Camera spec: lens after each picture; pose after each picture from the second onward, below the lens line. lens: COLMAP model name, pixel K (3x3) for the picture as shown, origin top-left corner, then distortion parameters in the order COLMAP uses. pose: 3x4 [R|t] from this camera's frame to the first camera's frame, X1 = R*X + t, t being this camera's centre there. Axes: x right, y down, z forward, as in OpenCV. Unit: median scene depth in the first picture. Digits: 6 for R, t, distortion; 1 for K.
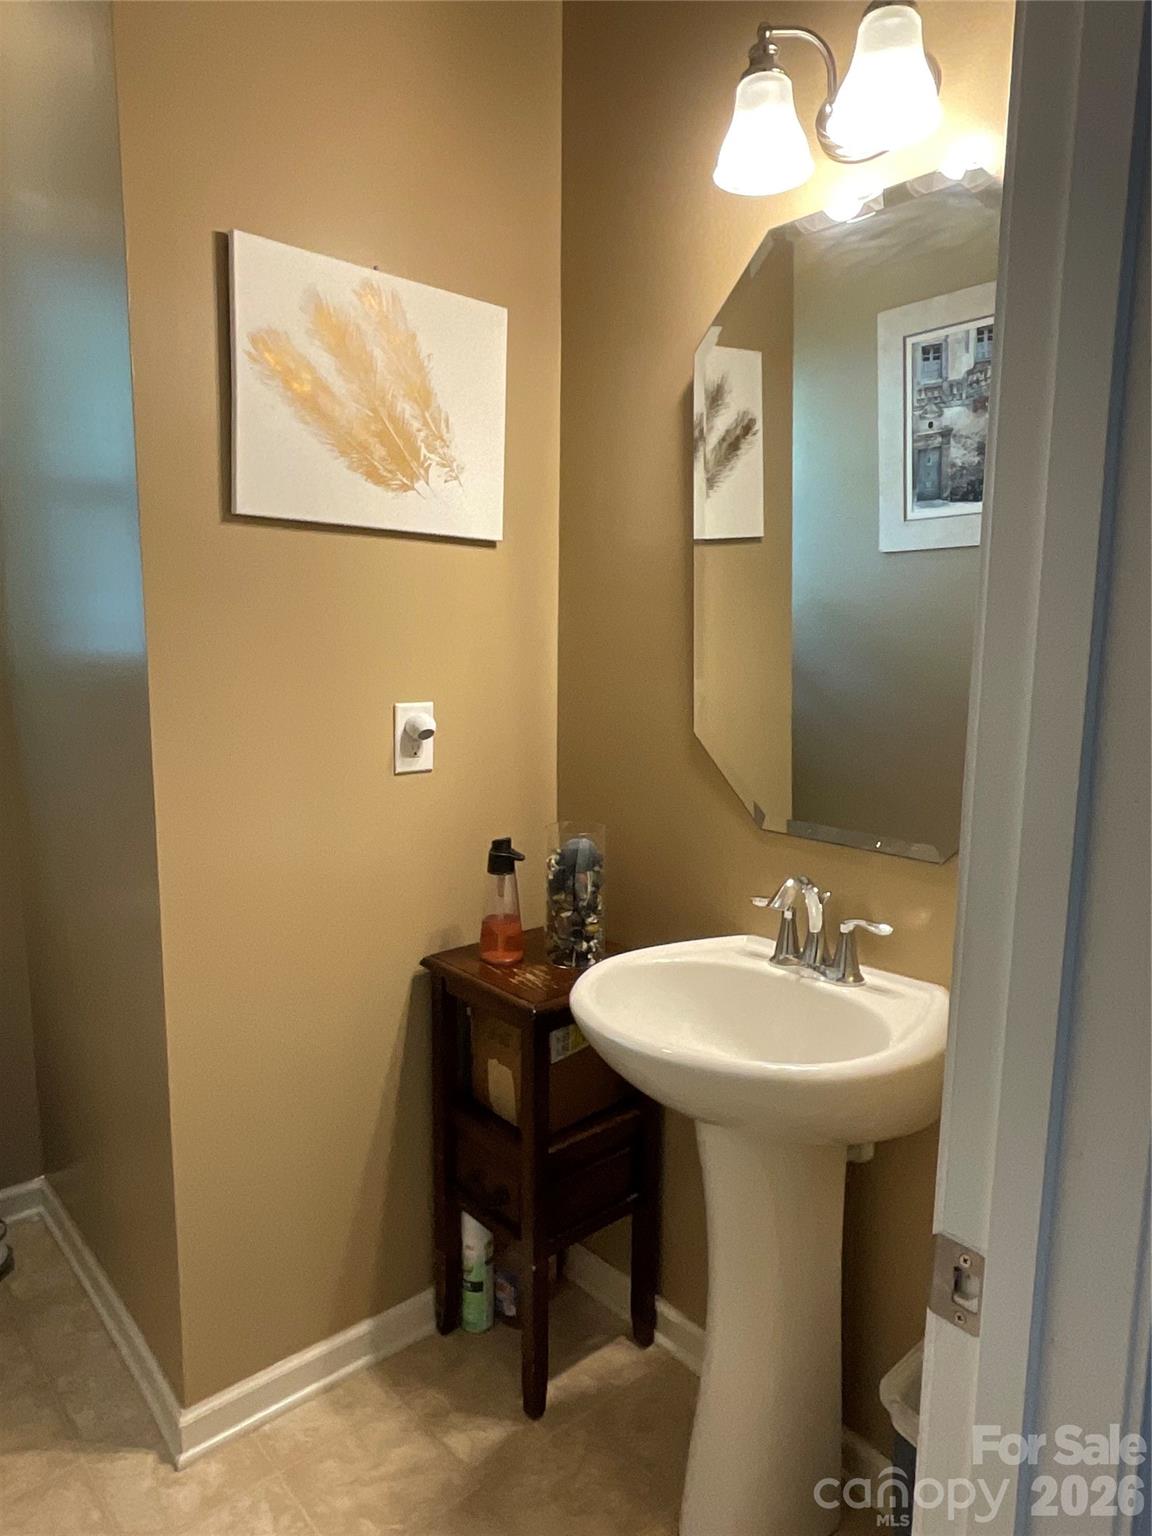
lens RADIAL K [[1019.1, 0, 573.1], [0, 1019.1, 772.1], [0, 0, 1]] dist [0.000839, 0.017434]
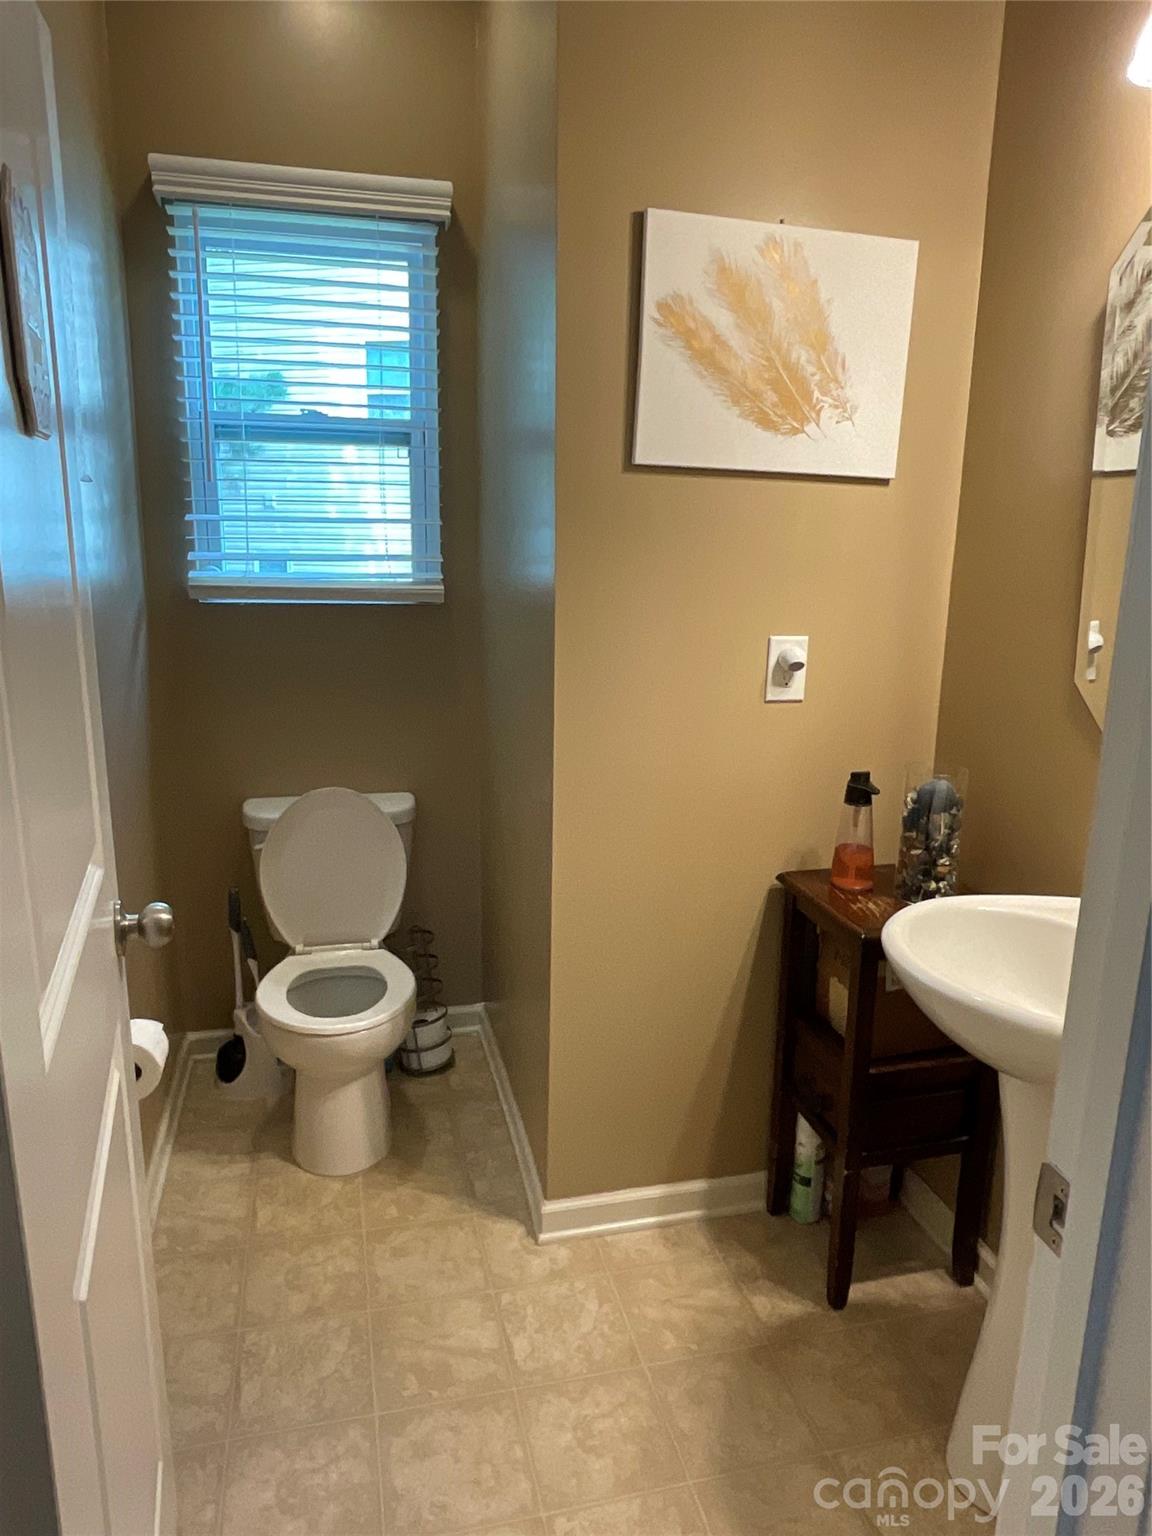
lens RADIAL K [[1019.1, 0, 582.4], [0, 1019.1, 763.1], [0, 0, 1]] dist [0.000839, 0.017434]
pose [[0.892295, 0.102101, -0.439755, 0.134924], [-0.072239, 0.993830, 0.084166, -0.010416], [0.445635, -0.043334, 0.894165, -0.055161]]
